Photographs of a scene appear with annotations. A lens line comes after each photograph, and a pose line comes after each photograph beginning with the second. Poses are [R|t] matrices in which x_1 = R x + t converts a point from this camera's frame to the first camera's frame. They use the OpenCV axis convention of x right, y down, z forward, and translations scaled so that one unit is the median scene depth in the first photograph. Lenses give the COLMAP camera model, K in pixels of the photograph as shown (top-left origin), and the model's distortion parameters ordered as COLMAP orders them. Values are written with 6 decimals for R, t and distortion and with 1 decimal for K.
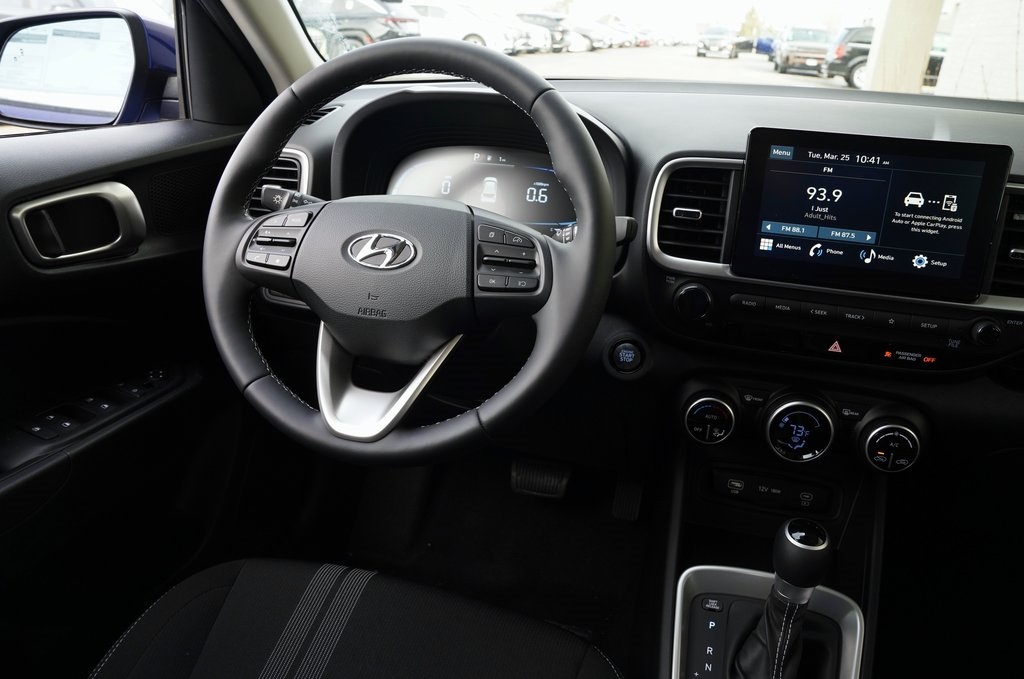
lens RADIAL K [[709.2, 0, 512.0], [0, 709.2, 339.5], [0, 0, 1]] dist [-0.128218, 0.094510]
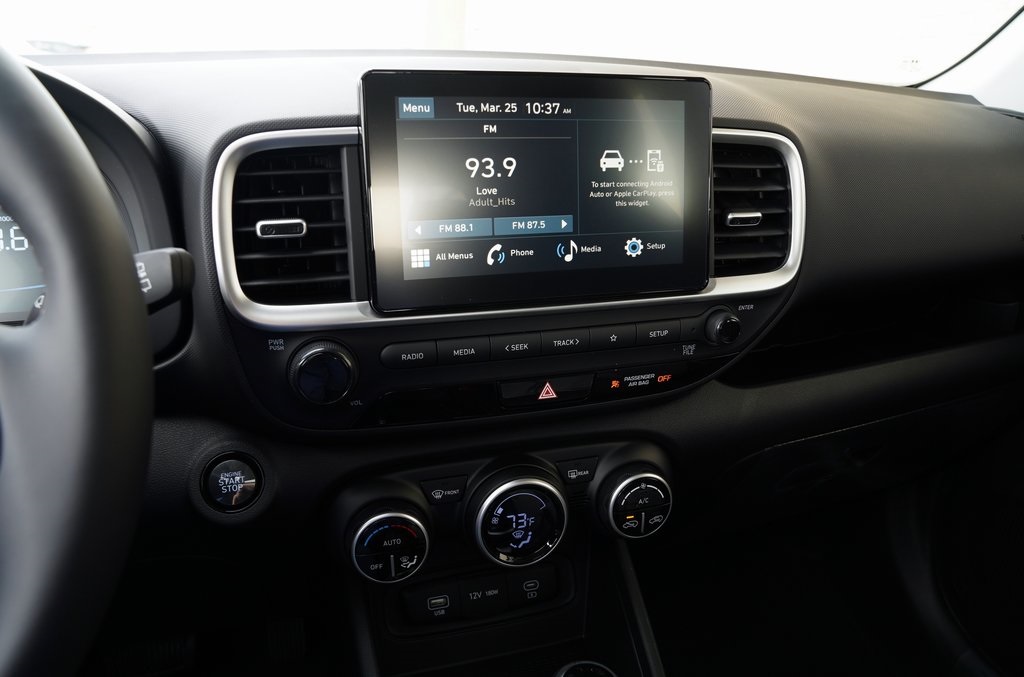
lens RADIAL K [[716.3, 0, 512.0], [0, 716.3, 338.5], [0, 0, 1]] dist [-0.103532, 0.004316]
pose [[0.834209, -0.201436, 0.513341, 0.094816], [0.221549, 0.974889, 0.022517, -0.064589], [-0.504986, 0.094947, 0.857889, 0.429238]]
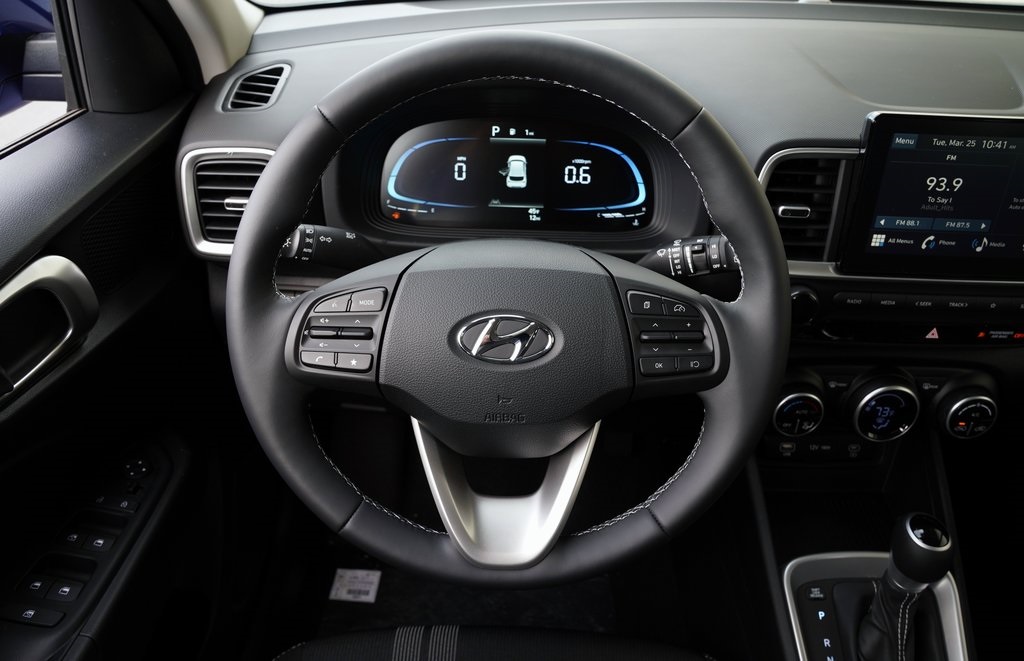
lens RADIAL K [[720.5, 0, 512.0], [0, 720.5, 330.5], [0, 0, 1]] dist [-0.127839, 0.092389]
pose [[0.963374, -0.159401, 0.215641, -0.317234], [0.110263, 0.968491, 0.223308, -0.283699], [-0.244442, -0.191352, 0.950596, 0.228833]]
